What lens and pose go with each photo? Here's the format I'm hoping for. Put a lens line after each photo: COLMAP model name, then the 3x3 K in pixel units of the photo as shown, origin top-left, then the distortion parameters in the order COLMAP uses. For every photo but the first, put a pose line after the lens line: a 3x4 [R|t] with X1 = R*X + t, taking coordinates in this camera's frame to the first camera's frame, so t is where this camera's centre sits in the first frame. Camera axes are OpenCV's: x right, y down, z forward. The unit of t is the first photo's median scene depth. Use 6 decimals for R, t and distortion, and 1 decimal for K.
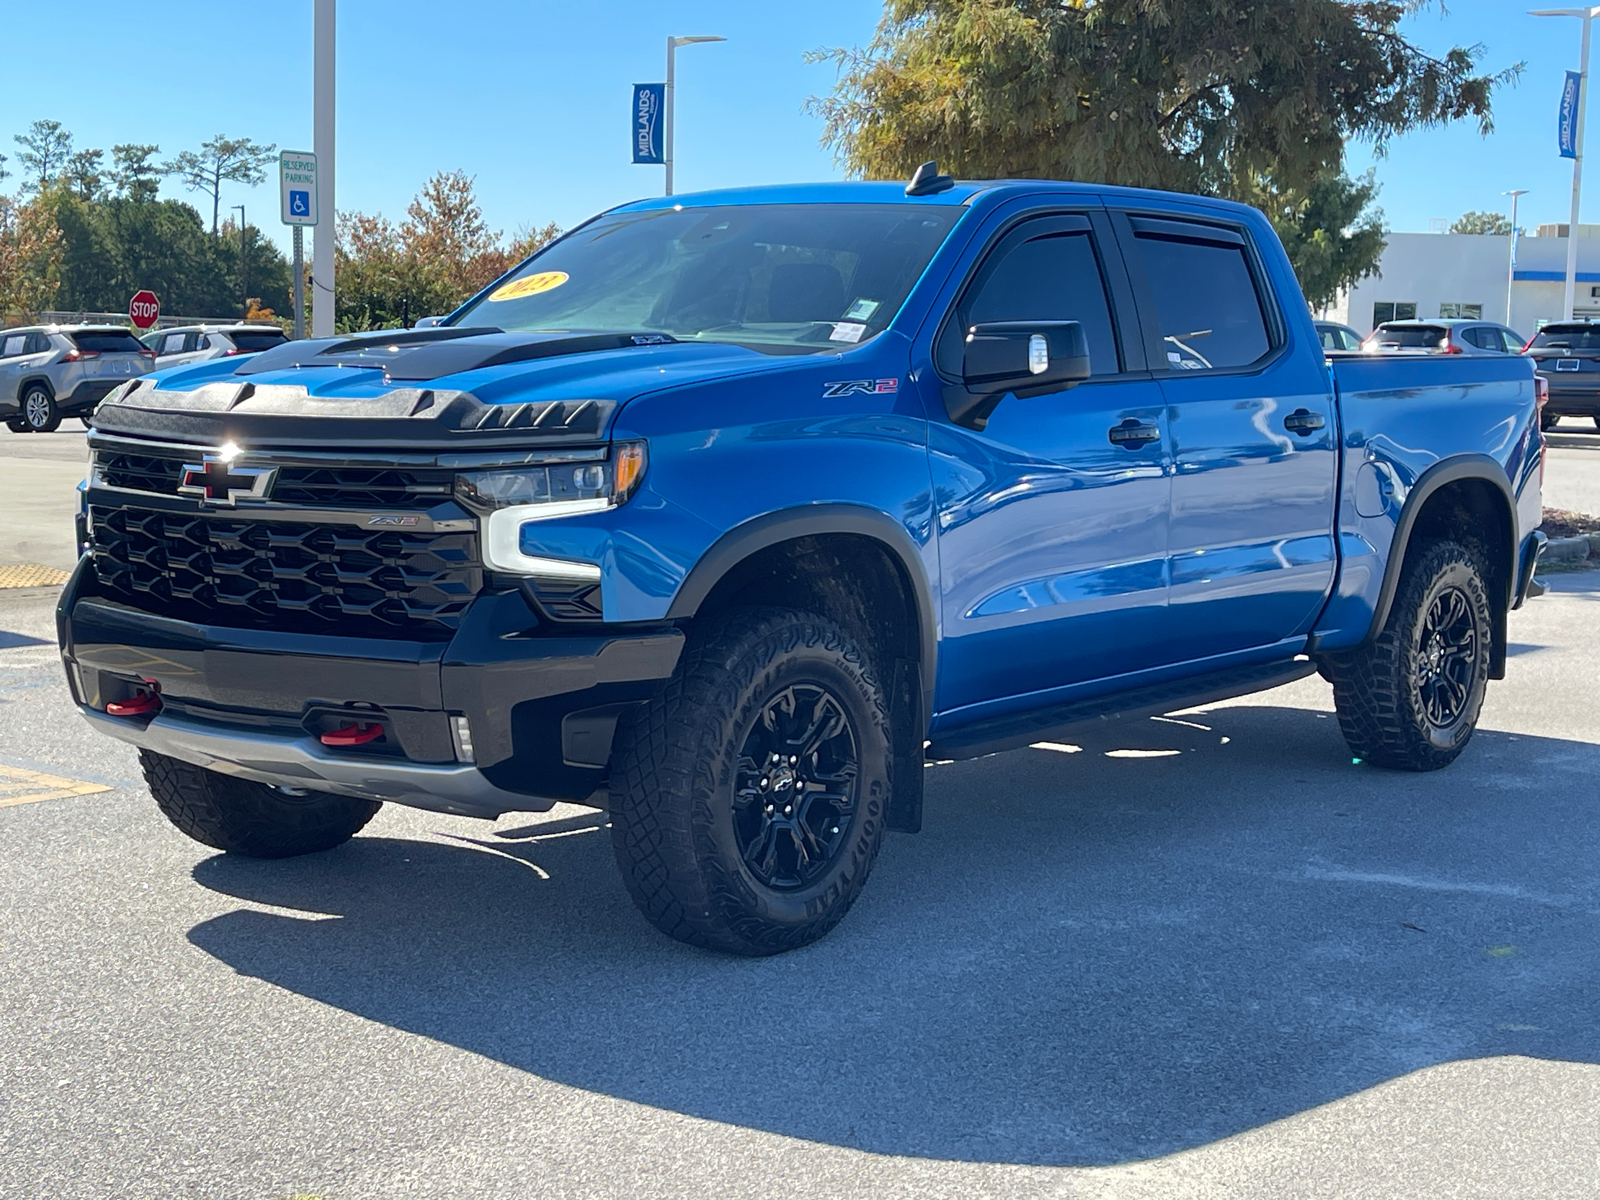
lens RADIAL K [[2438.3, 0, 778.2], [0, 2438.3, 557.3], [0, 0, 1]] dist [0.195567, -0.773263]
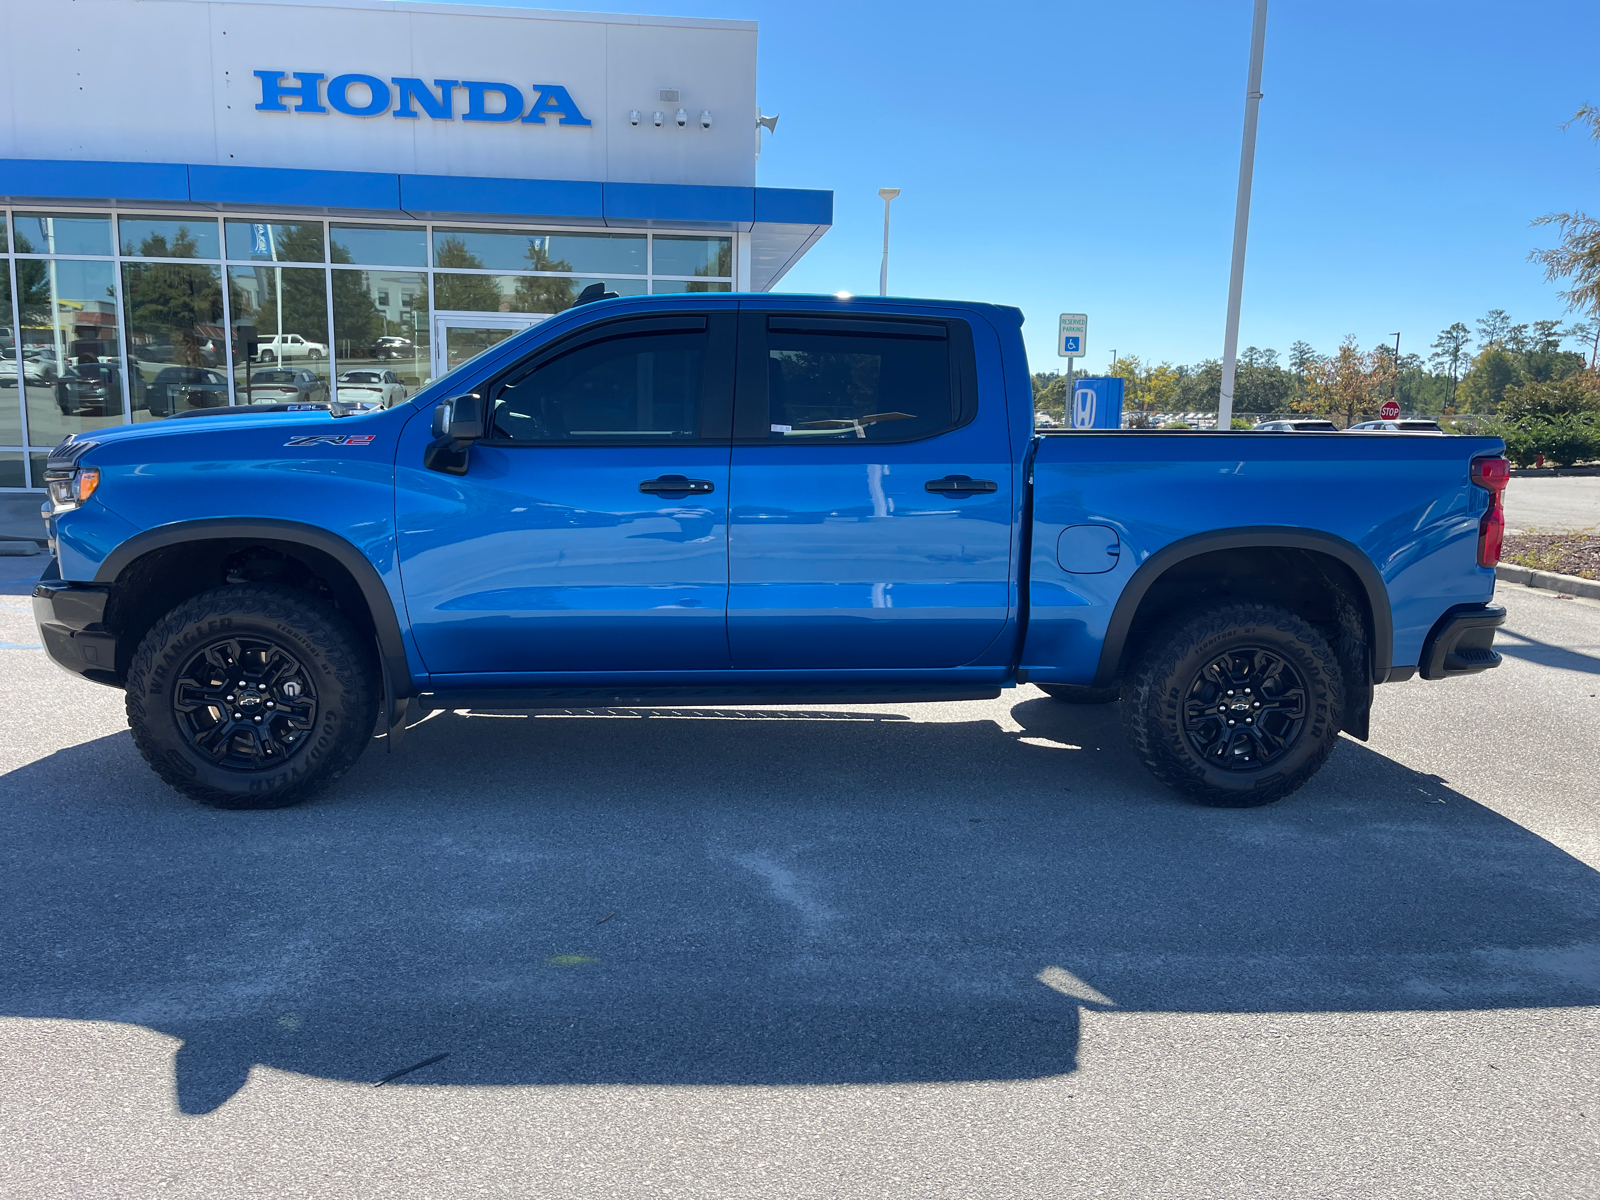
lens RADIAL K [[1198.0, 0, 799.3], [0, 1198.0, 572.3], [0, 0, 1]] dist [0.067374, -0.096216]
pose [[0.694185, 0.095122, -0.713484, 0.725419], [-0.073390, 0.995417, 0.061305, -0.054768], [0.716046, 0.009806, 0.697985, 0.680691]]
